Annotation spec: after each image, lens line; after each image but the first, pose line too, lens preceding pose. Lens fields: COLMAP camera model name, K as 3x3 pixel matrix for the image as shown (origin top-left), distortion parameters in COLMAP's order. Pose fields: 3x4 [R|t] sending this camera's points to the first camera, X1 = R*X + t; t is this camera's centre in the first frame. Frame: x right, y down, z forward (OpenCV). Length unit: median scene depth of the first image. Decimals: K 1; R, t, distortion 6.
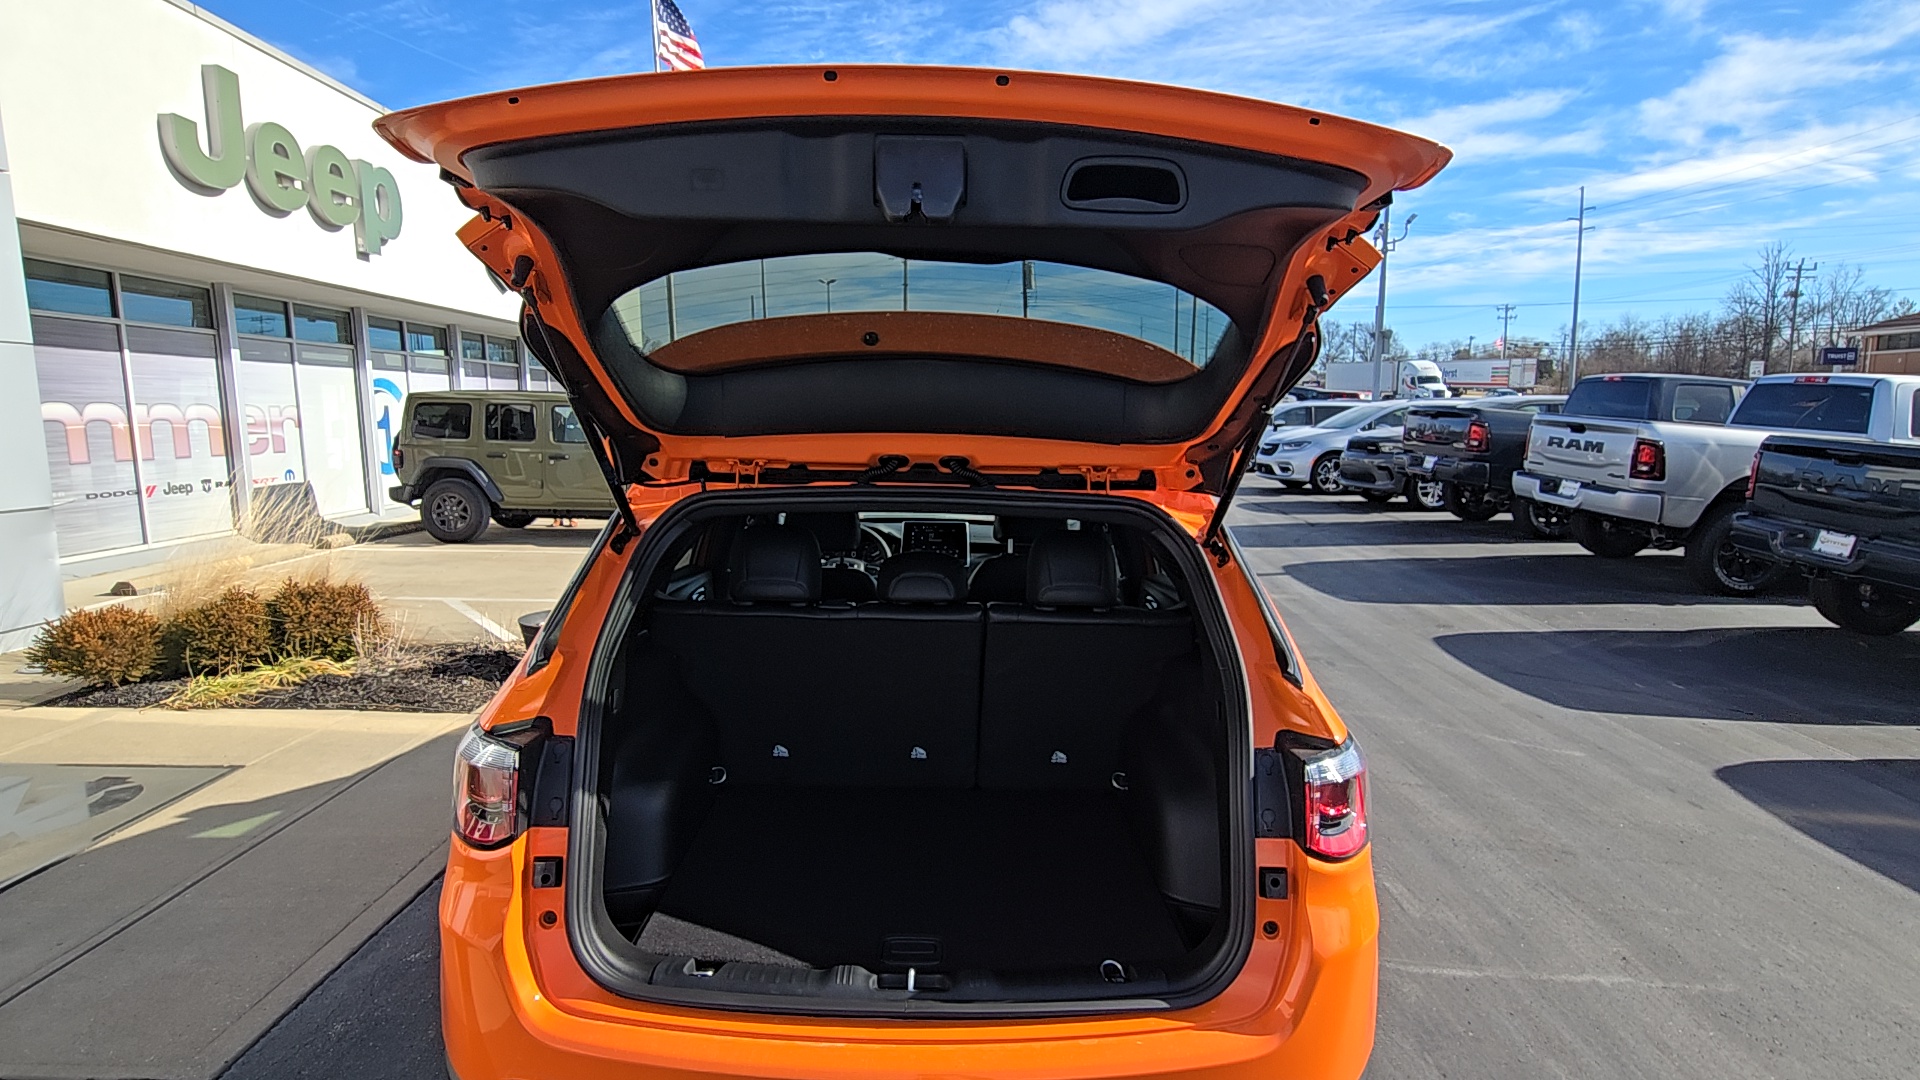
lens RADIAL K [[967.6, 0, 951.6], [0, 967.6, 545.6], [0, 0, 1]] dist [0.000719, -0.001307]
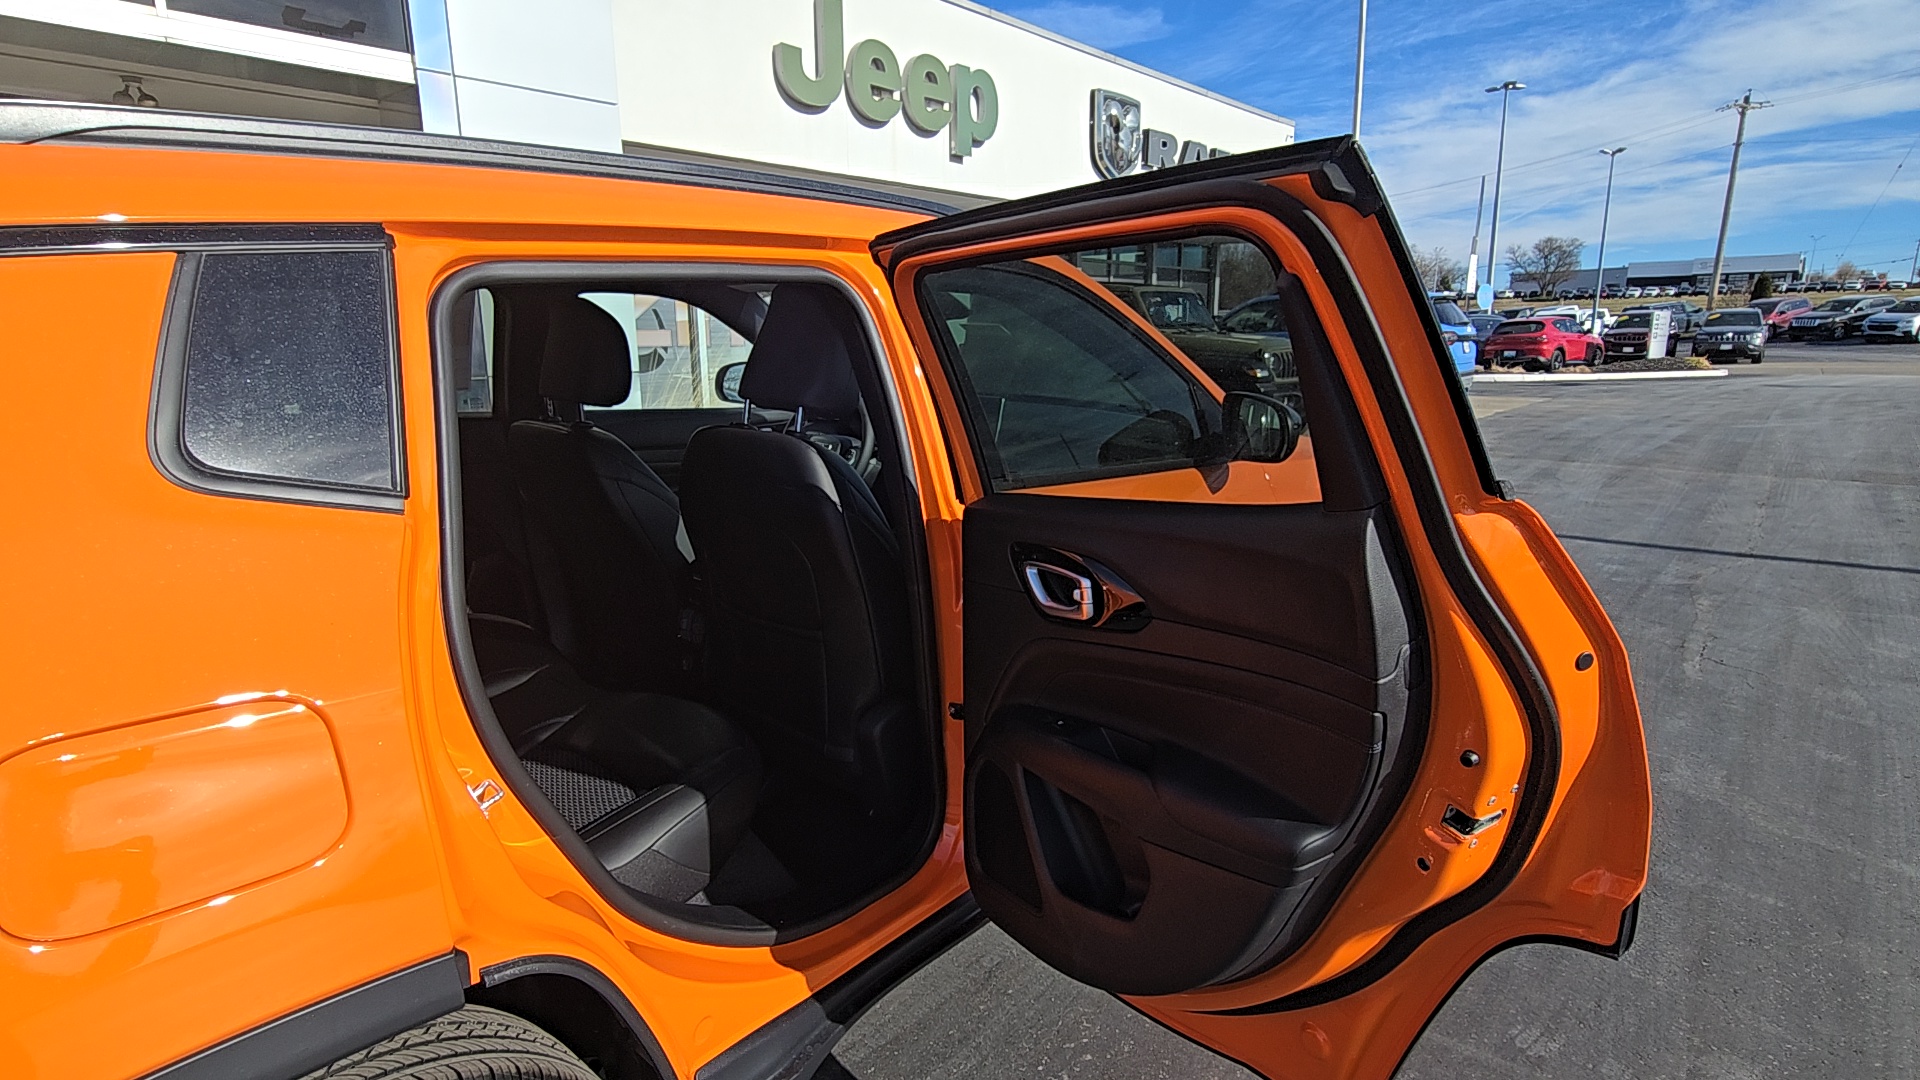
lens RADIAL K [[967.6, 0, 954.1], [0, 967.6, 541.2], [0, 0, 1]] dist [0.000719, -0.001307]
pose [[0.746610, 0.141163, -0.650113, 0.174704], [-0.088055, 0.989599, 0.113753, 0.000764], [0.659409, -0.027683, 0.751274, 0.202137]]
